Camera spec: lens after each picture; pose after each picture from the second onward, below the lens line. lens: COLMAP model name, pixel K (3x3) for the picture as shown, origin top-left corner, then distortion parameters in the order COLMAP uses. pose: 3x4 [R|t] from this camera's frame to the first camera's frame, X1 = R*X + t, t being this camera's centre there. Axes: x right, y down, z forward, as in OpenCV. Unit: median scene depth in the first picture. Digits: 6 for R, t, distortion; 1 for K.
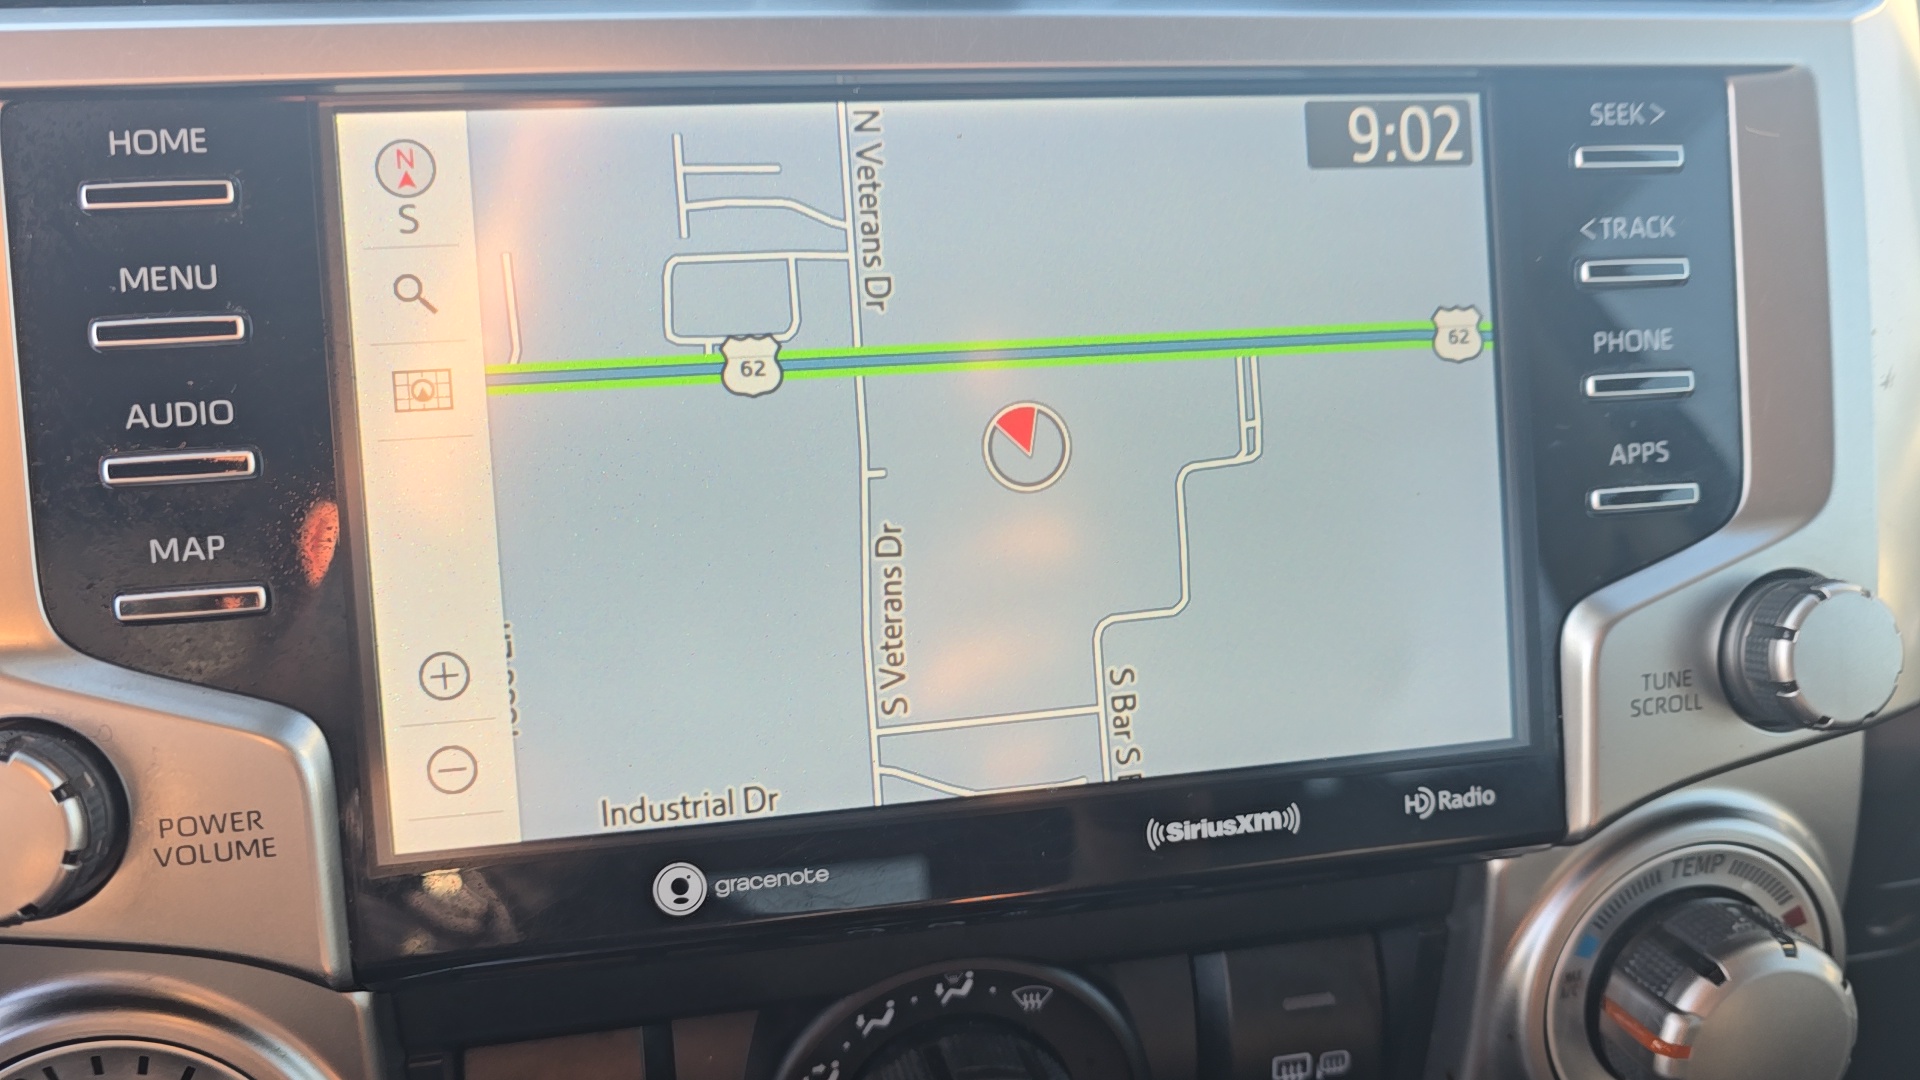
lens RADIAL K [[1588.1, 0, 960.0], [0, 1588.1, 540.0], [0, 0, 1]] dist [-0.033471, 0.002769]
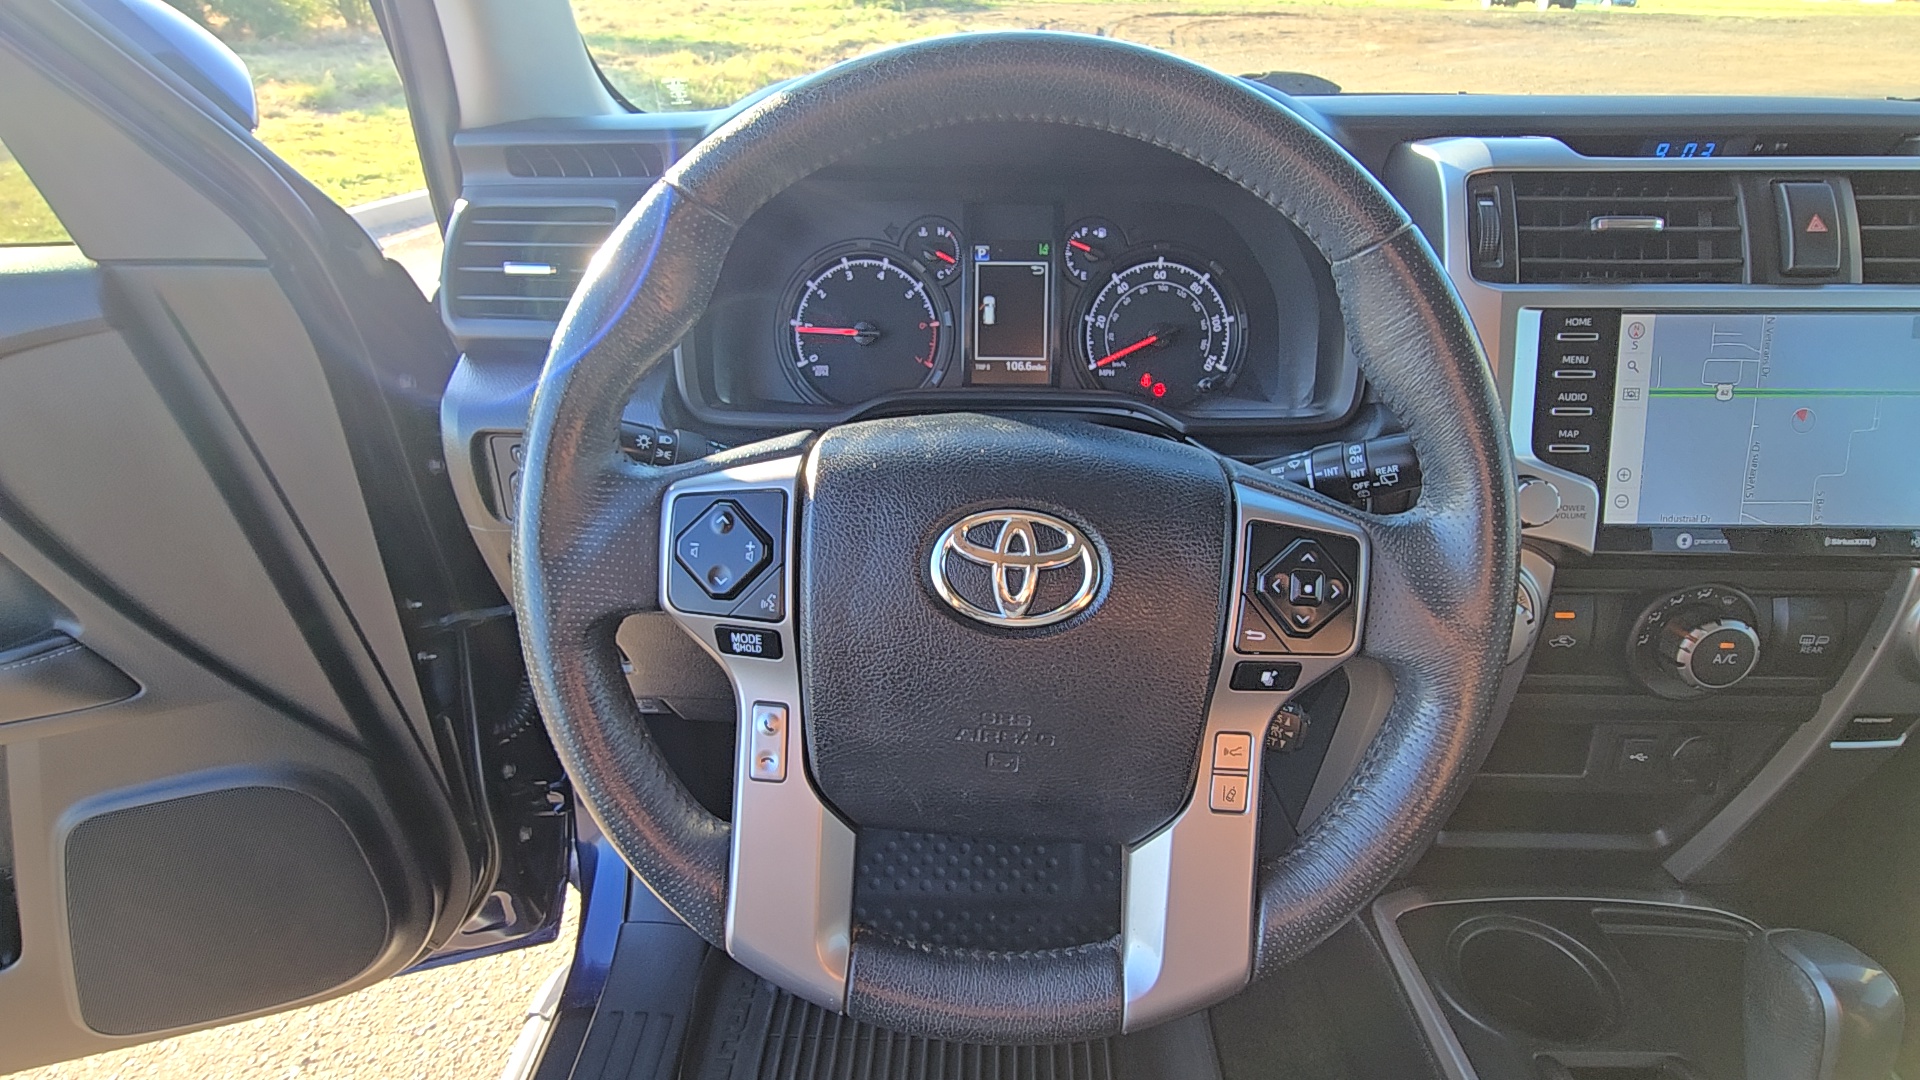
lens RADIAL K [[998.4, 0, 970.4], [0, 998.4, 554.9], [0, 0, 1]] dist [0.004926, 0.000660]
pose [[0.975709, 0.099091, -0.195378, -1.116059], [-0.079914, 0.991391, 0.103721, 0.126838], [0.203974, -0.085588, 0.975228, -1.303264]]
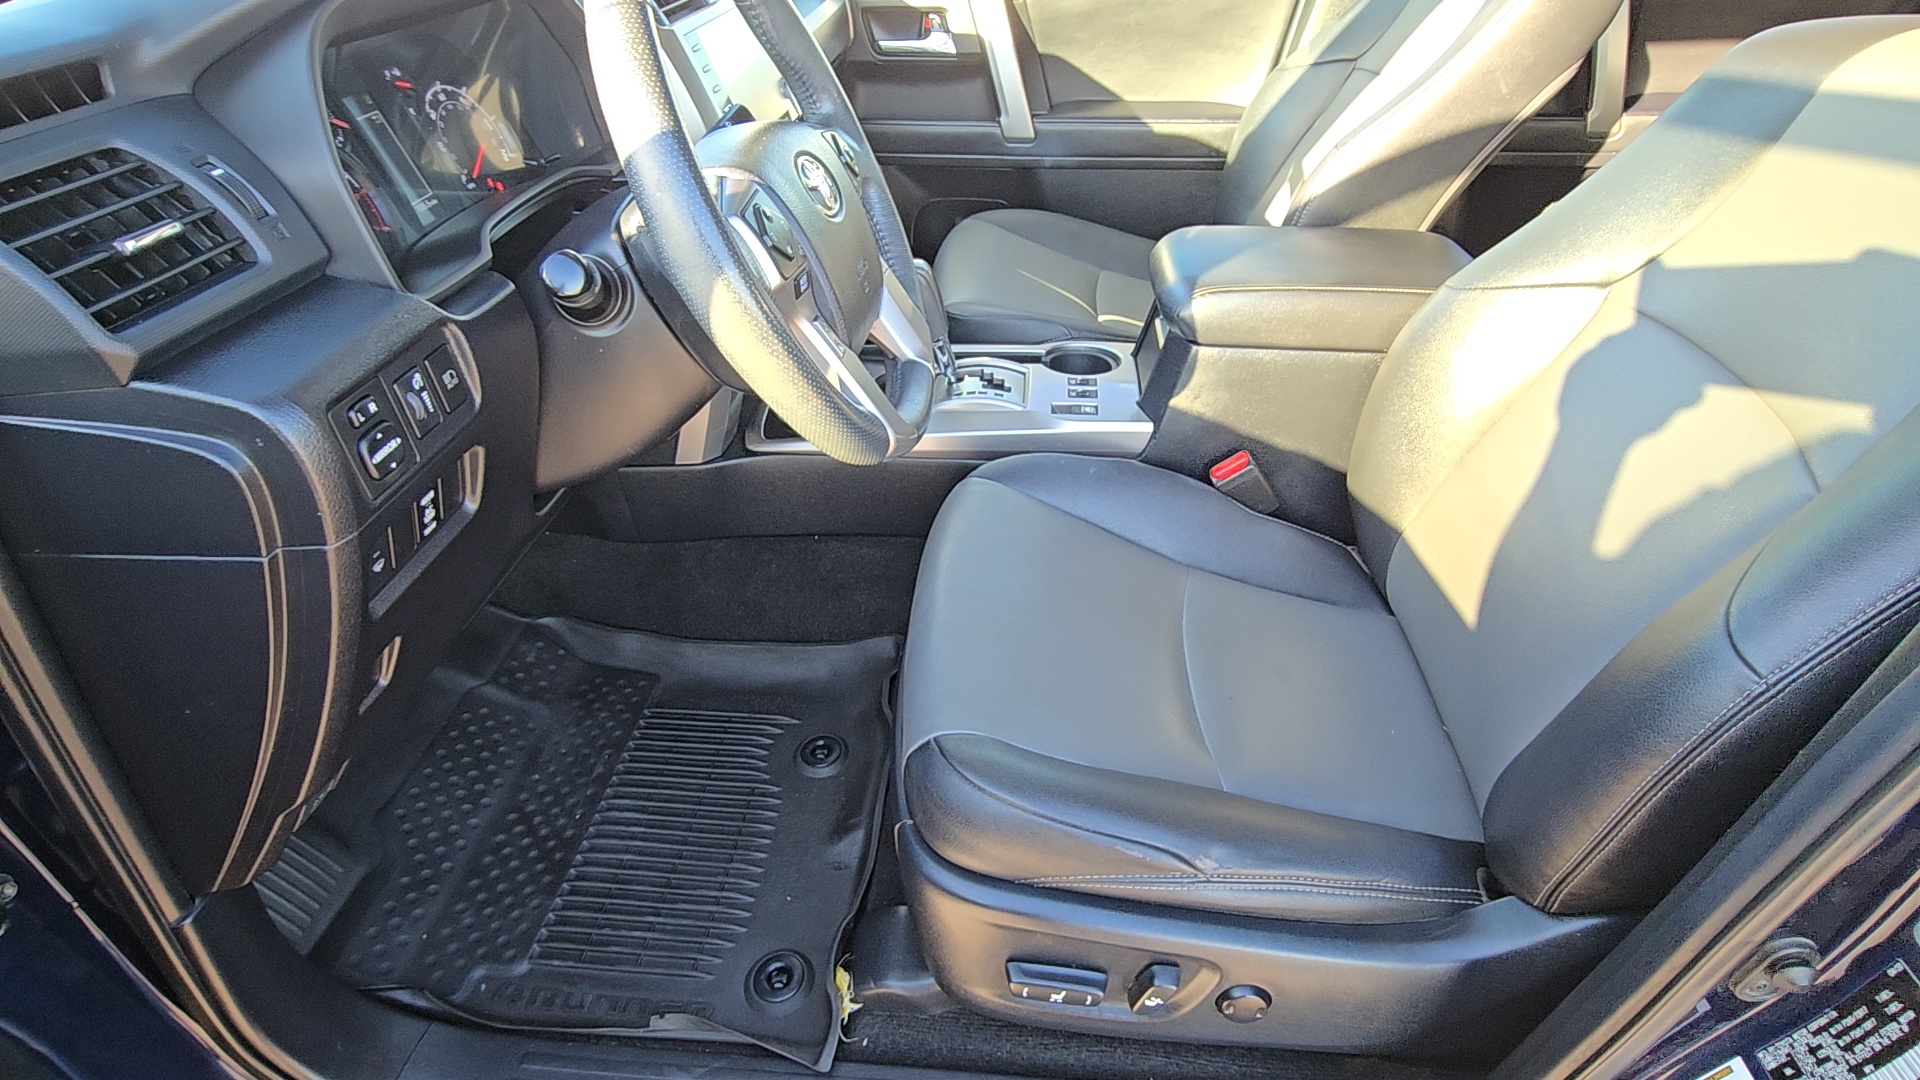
lens RADIAL K [[976.1, 0, 965.2], [0, 976.1, 541.1], [0, 0, 1]] dist [0.003225, -0.000156]
pose [[0.259812, -0.572755, 0.777463, -3.794372], [0.400053, 0.796613, 0.453173, 0.021686], [-0.878894, 0.193287, 0.436102, -1.144448]]
